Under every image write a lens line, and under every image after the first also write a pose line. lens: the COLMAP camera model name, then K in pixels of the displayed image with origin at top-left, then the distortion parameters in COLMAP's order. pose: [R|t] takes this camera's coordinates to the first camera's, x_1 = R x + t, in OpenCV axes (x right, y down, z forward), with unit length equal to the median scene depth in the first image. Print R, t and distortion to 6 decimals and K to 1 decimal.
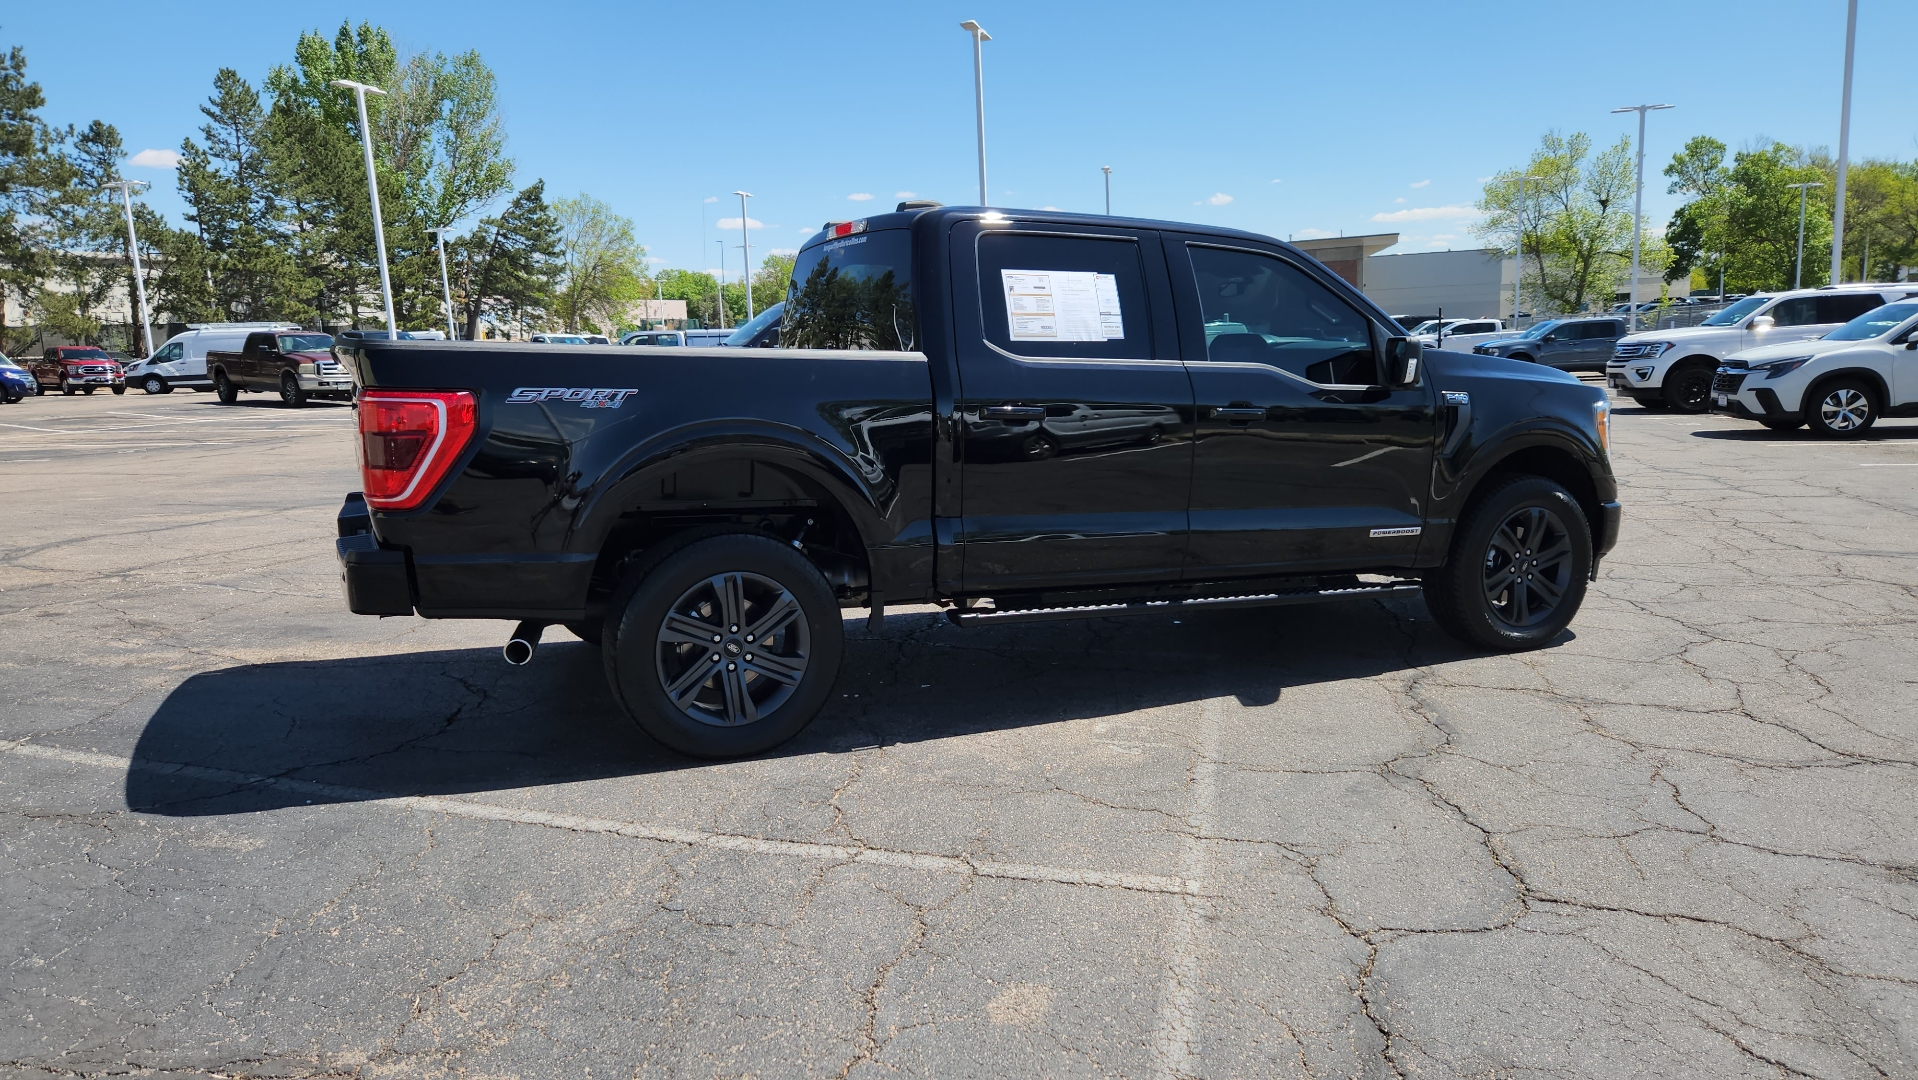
lens RADIAL K [[1325.7, 0, 951.1], [0, 1325.7, 526.9], [0, 0, 1]] dist [0.039142, -0.008734]
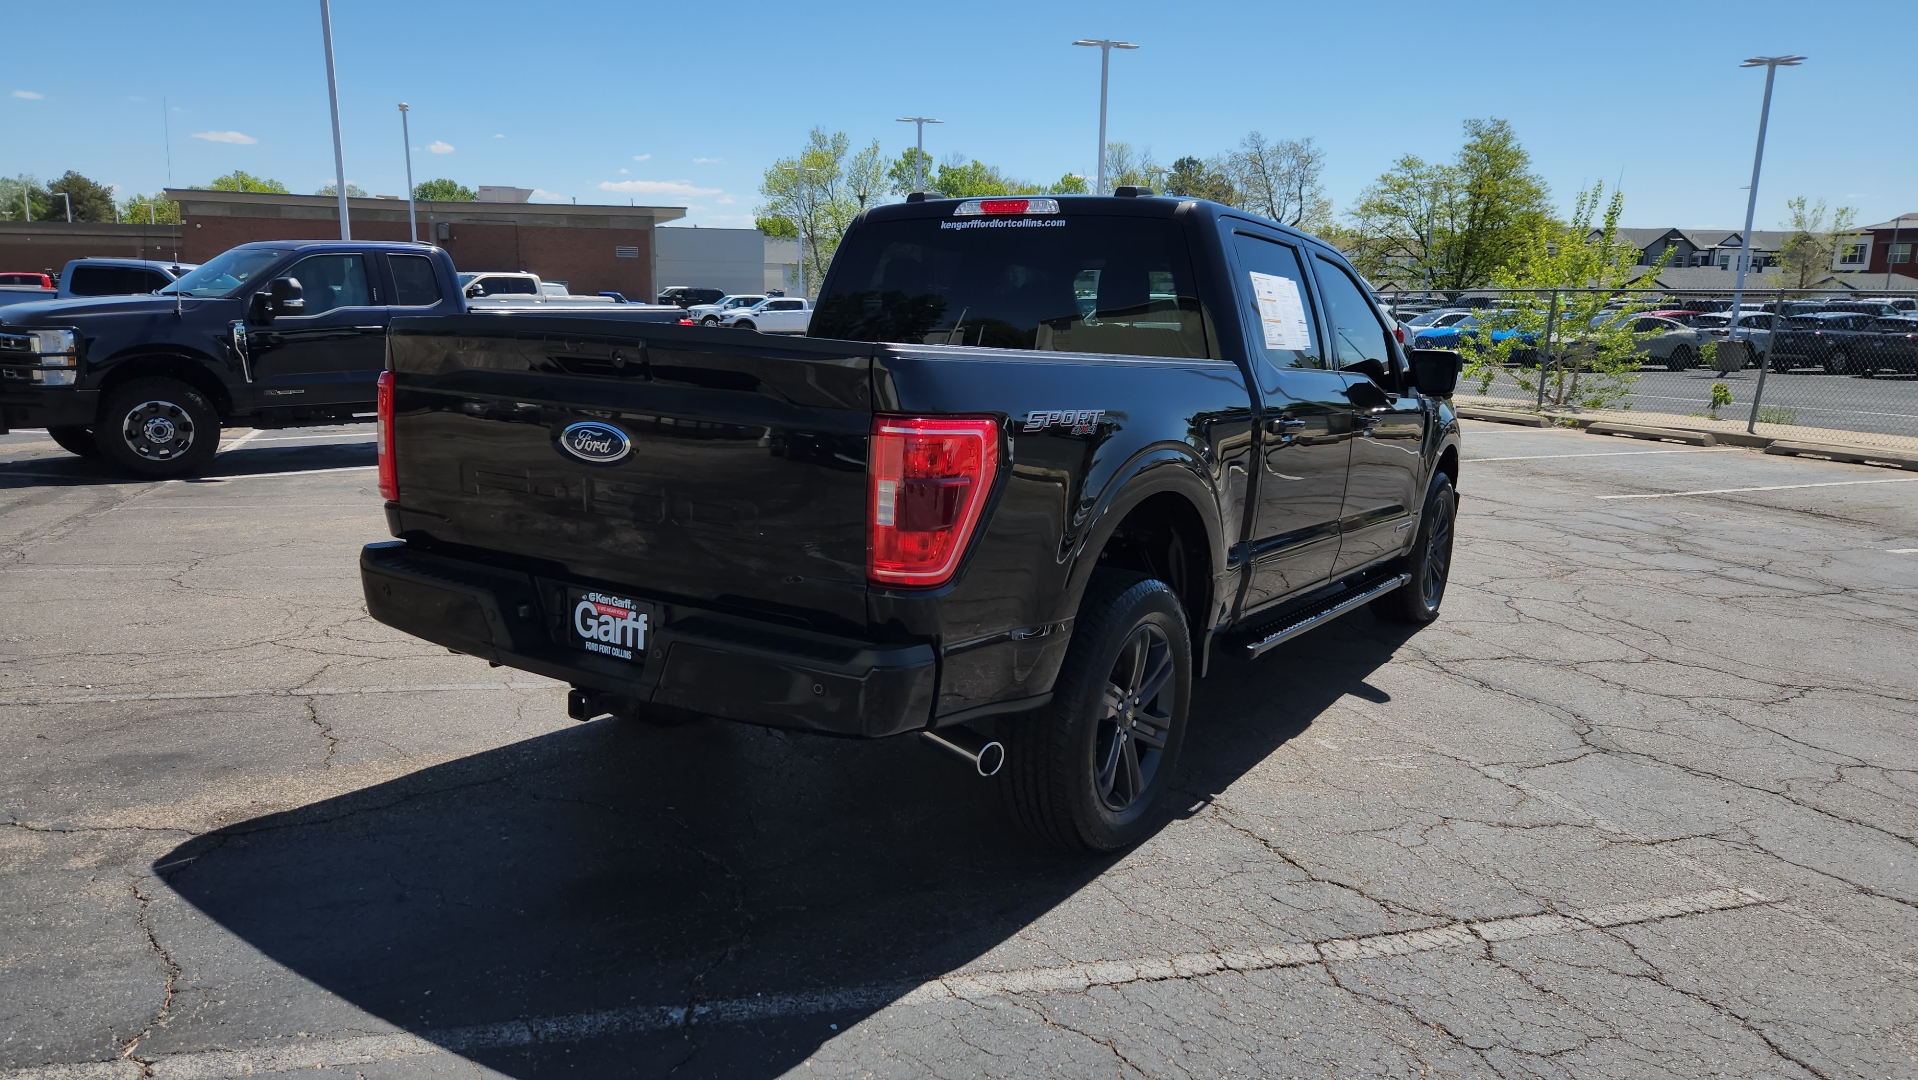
lens RADIAL K [[1288.4, 0, 947.0], [0, 1288.4, 525.0], [0, 0, 1]] dist [0.071137, -0.060665]
pose [[0.833782, -0.049400, 0.549879, -0.201150], [0.032590, 0.998656, 0.040301, -0.018264], [-0.551131, -0.015682, 0.834272, 0.110290]]
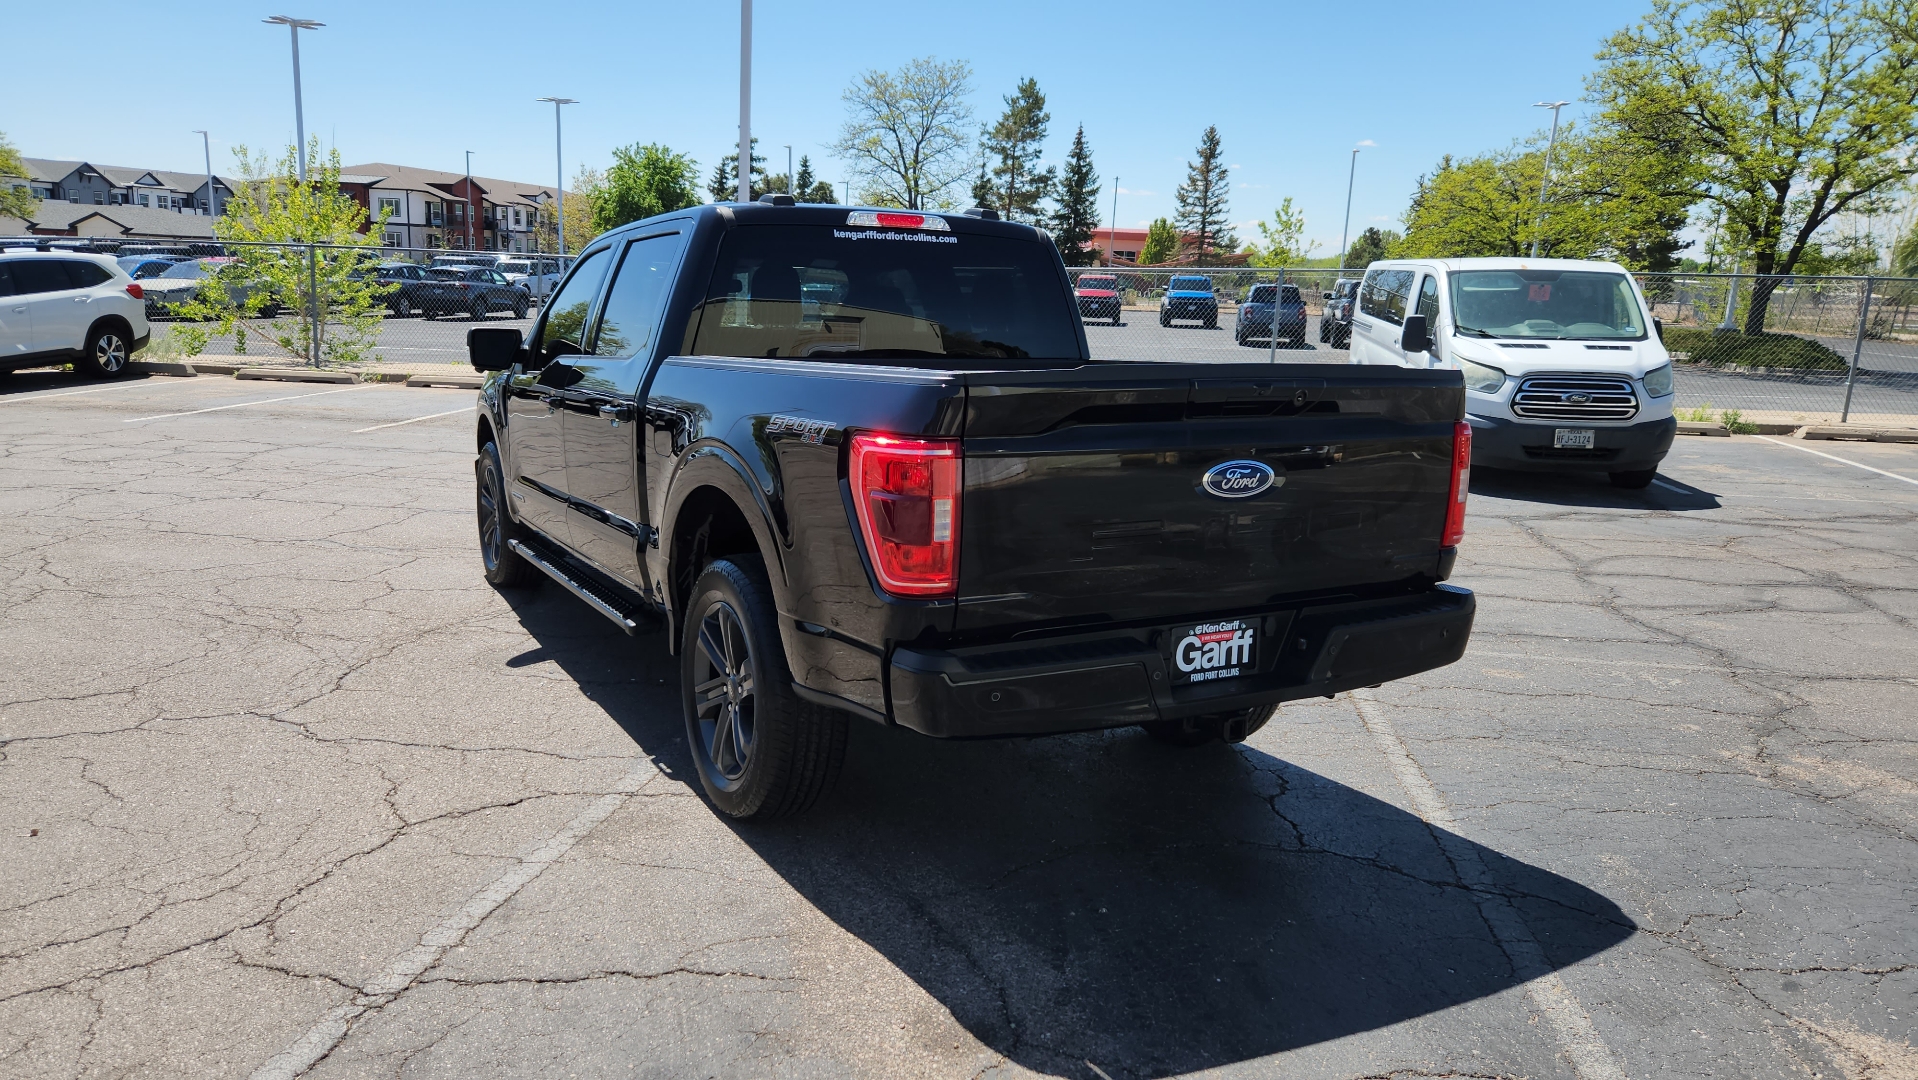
lens RADIAL K [[1288.4, 0, 936.6], [0, 1288.4, 534.8], [0, 0, 1]] dist [0.071137, -0.060665]
pose [[-0.096708, -0.167415, 0.981132, -0.338442], [0.110725, 0.977824, 0.177765, -0.058564], [-0.989135, 0.125827, -0.076026, 0.371675]]
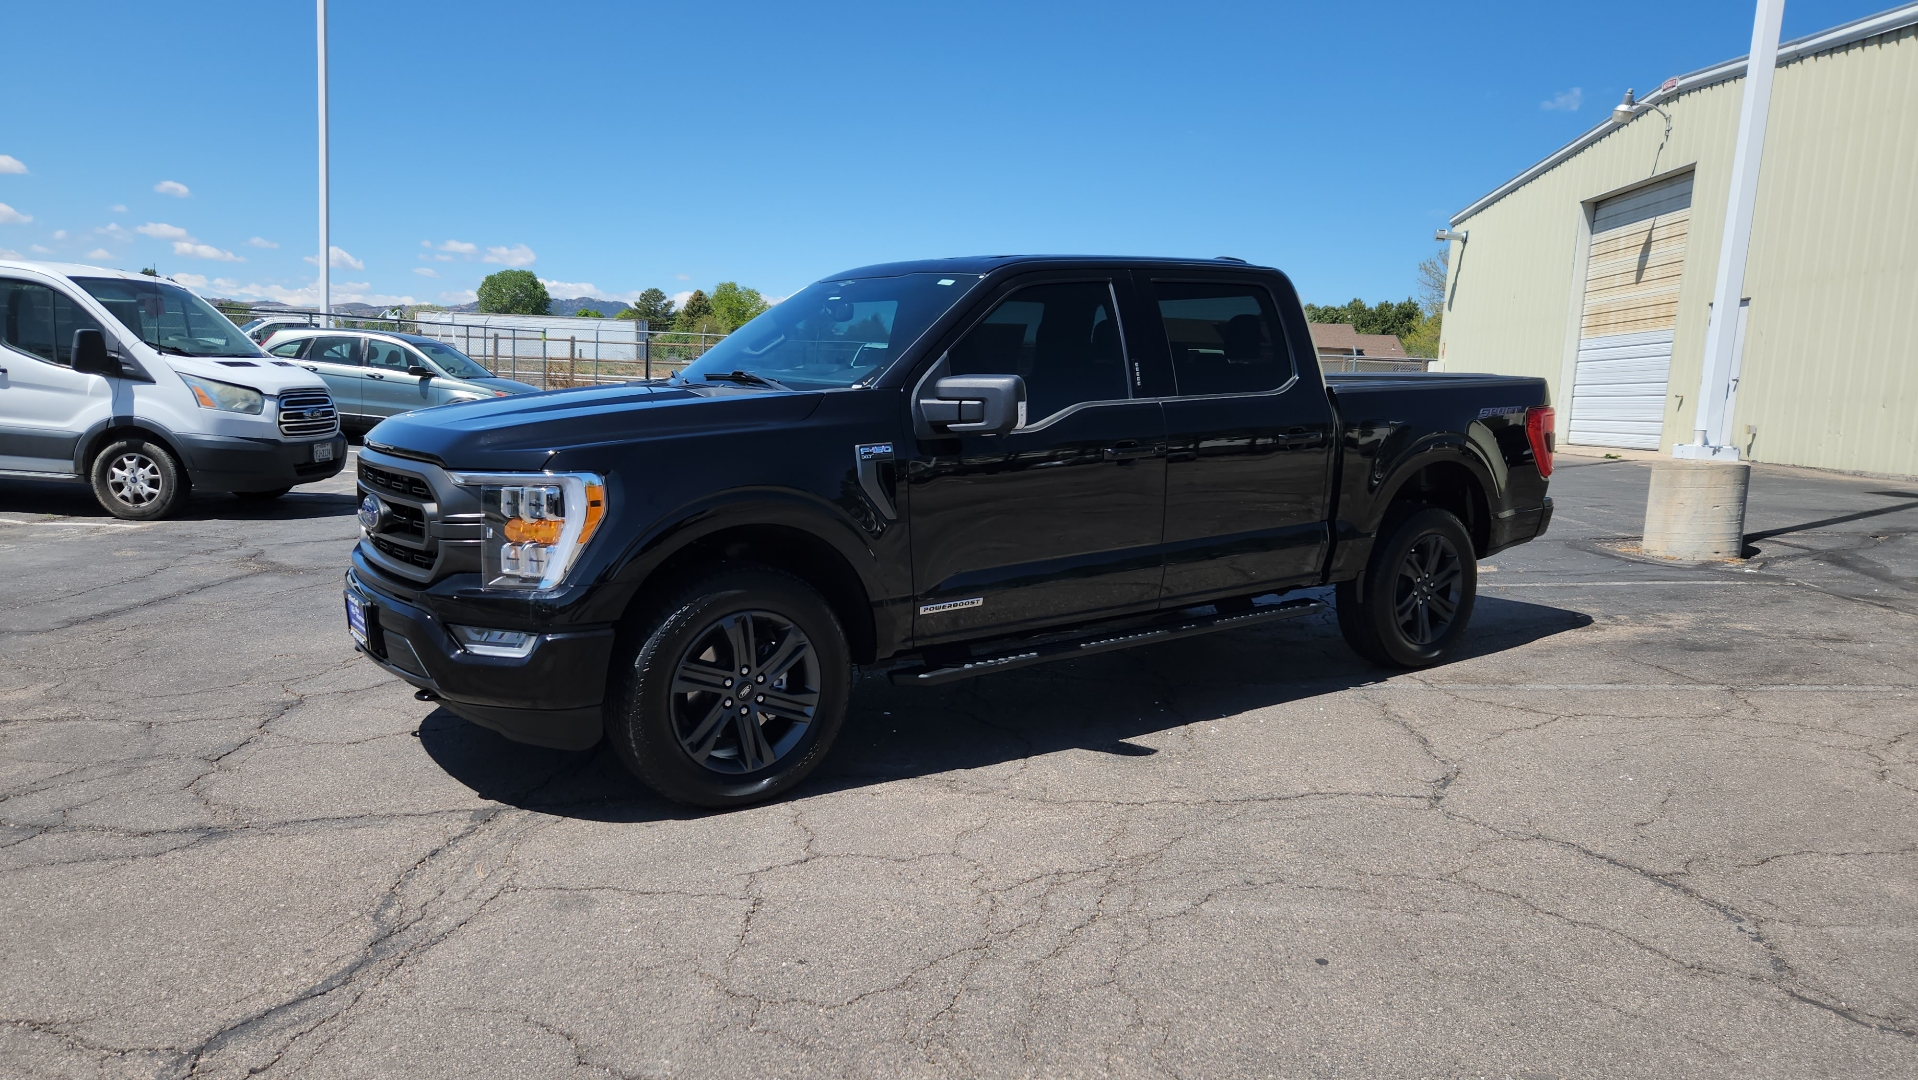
lens RADIAL K [[1289.7, 0, 947.5], [0, 1289.7, 535.7], [0, 0, 1]] dist [0.068613, -0.050924]
pose [[-0.977558, 0.019107, -0.209800, 0.132785], [-0.037218, 0.964550, 0.261263, -0.104464], [0.207355, 0.263208, -0.942192, 0.738522]]
